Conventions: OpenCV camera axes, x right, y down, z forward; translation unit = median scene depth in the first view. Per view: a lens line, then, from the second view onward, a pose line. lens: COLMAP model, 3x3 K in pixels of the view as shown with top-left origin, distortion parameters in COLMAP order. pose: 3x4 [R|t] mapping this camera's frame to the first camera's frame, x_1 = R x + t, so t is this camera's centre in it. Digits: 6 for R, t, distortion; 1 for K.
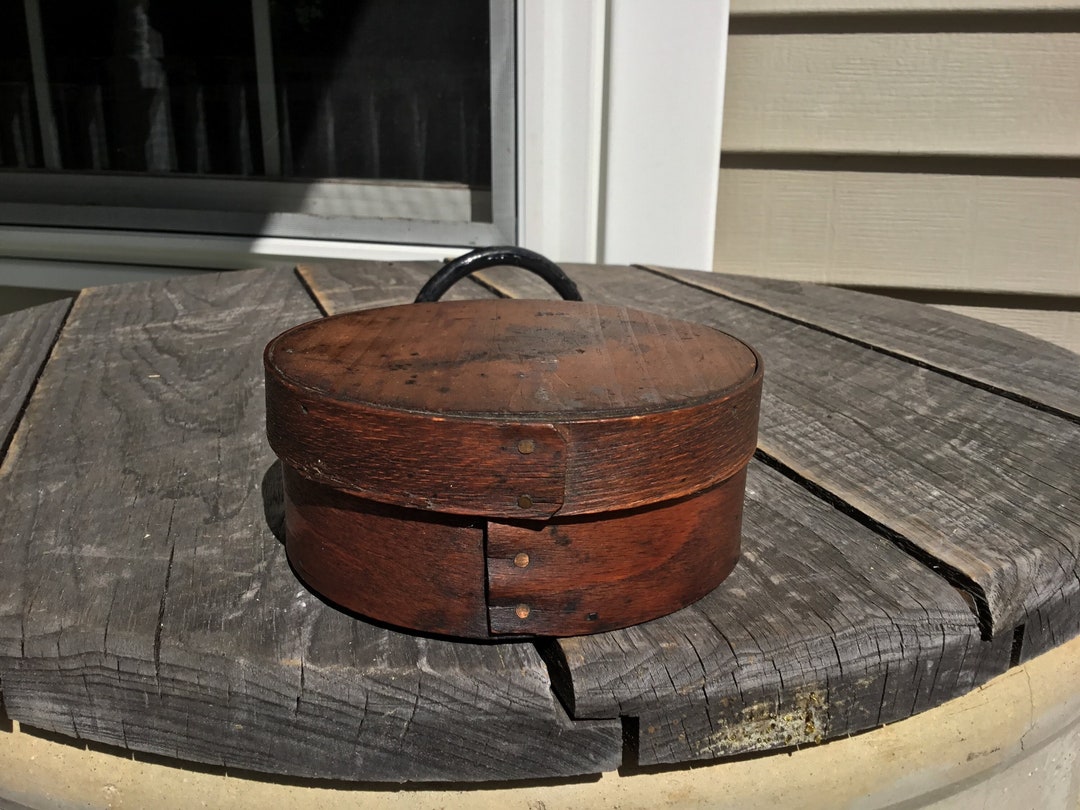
lens RADIAL K [[1073.7, 0, 548.9], [0, 1073.7, 376.7], [0, 0, 1]] dist [0.110159, -0.303945]
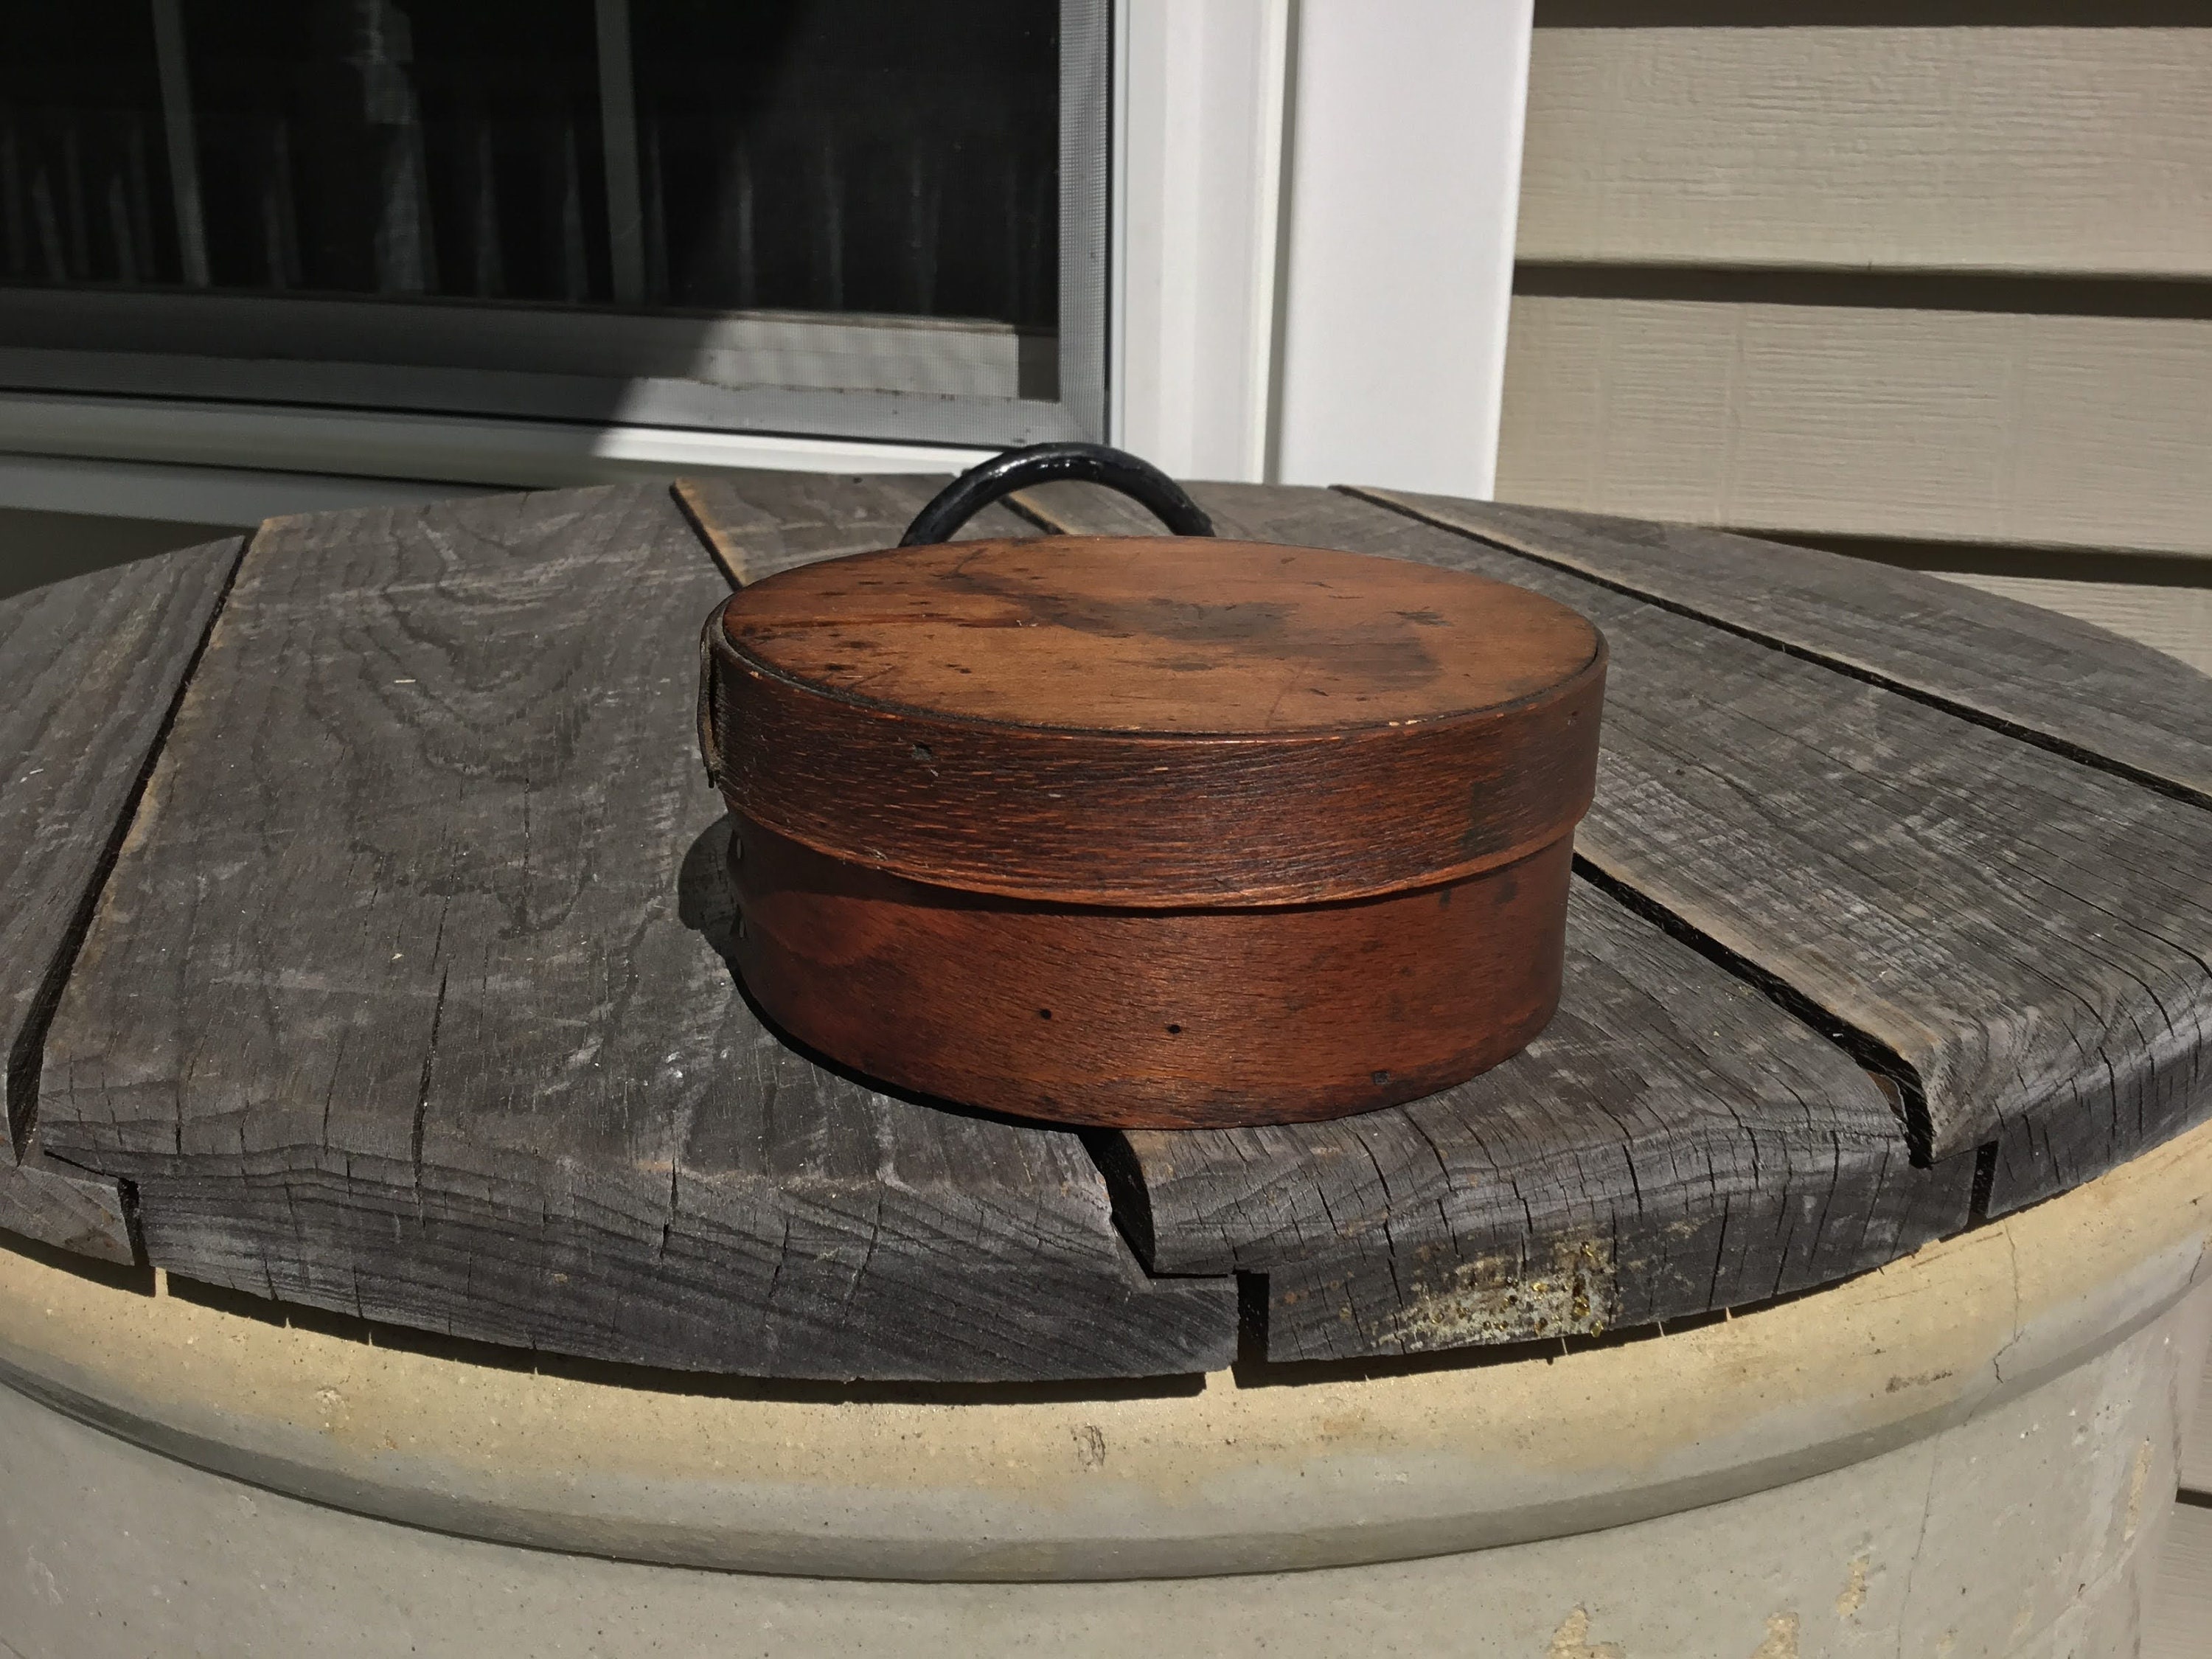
lens RADIAL K [[2199.2, 0, 1089.7], [0, 2199.2, 753.4], [0, 0, 1]] dist [0.110159, -0.303945]
pose [[0.998962, 0.016490, -0.042473, 0.027165], [-0.015888, 0.999769, 0.014467, 0.023394], [0.042702, -0.013778, 0.998993, -0.111442]]
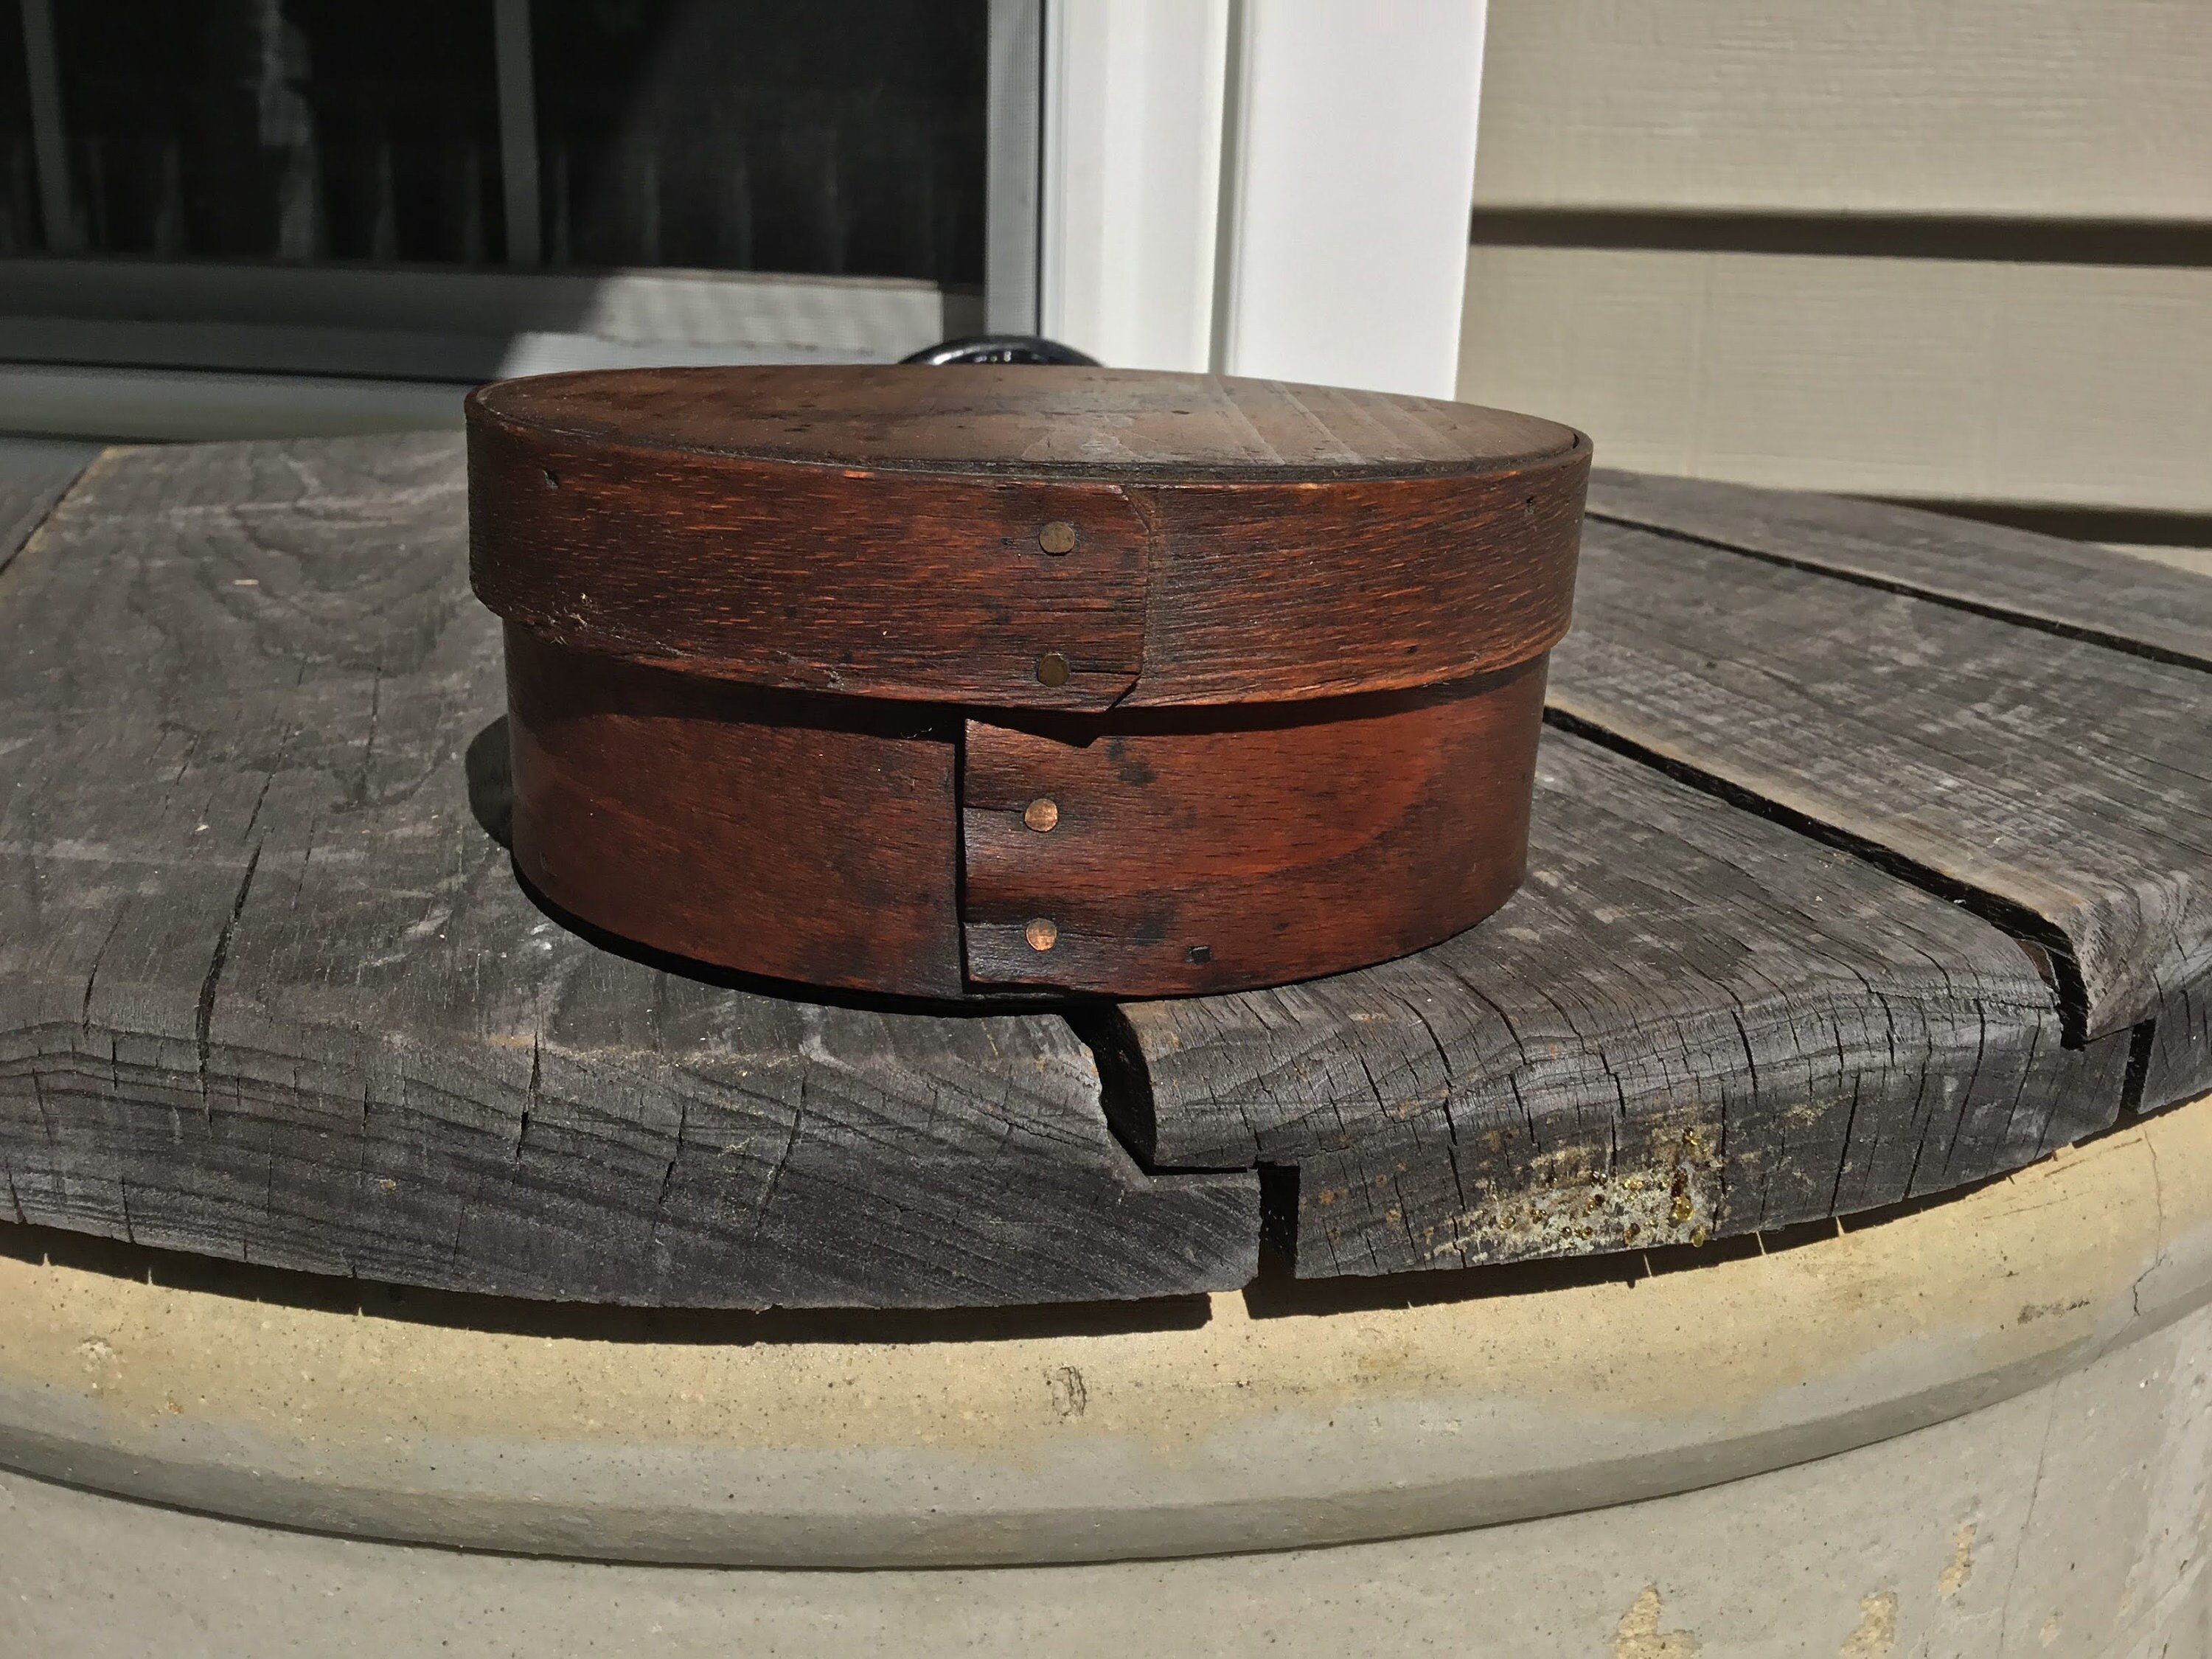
lens RADIAL K [[2199.2, 0, 1143.0], [0, 2199.2, 812.5], [0, 0, 1]] dist [0.110159, -0.303945]
pose [[0.999518, 0.021864, 0.022049, -0.002975], [-0.022298, 0.999559, 0.019632, 0.119449], [-0.021610, -0.020114, 0.999564, 0.079693]]
